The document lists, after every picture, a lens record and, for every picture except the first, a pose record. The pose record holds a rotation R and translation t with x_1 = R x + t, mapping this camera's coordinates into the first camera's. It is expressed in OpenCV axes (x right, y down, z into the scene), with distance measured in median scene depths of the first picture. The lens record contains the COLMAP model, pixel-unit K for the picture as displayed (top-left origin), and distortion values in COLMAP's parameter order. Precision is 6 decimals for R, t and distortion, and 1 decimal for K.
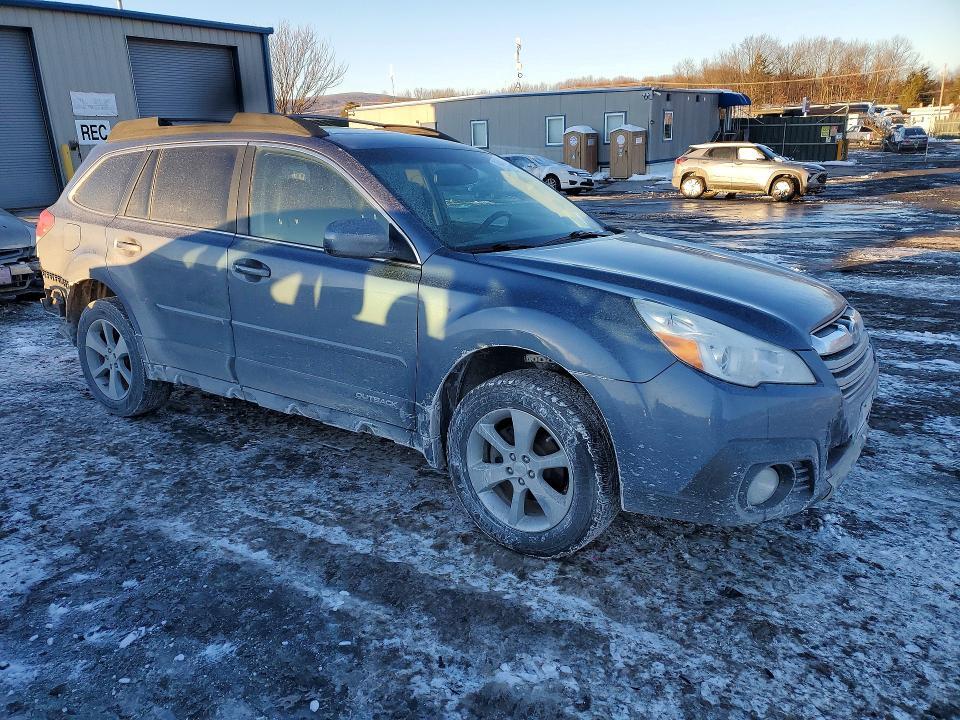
lens RADIAL K [[722.6, 0, 491.7], [0, 722.6, 390.2], [0, 0, 1]] dist [0.005620, -0.004589]
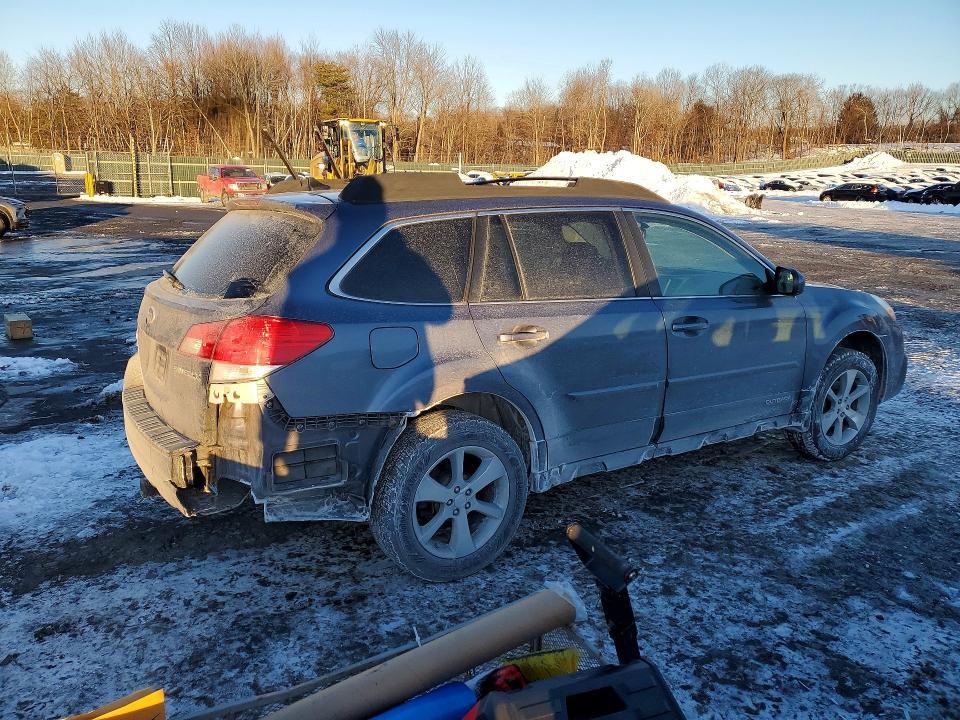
lens RADIAL K [[709.3, 0, 480.0], [0, 709.3, 360.0], [0, 0, 1]] dist [0.018584, -0.001053]
pose [[0.397589, -0.199277, 0.895663, -1.352645], [0.265311, 0.959403, 0.095686, -0.287958], [-0.878370, 0.199585, 0.434318, 0.788617]]
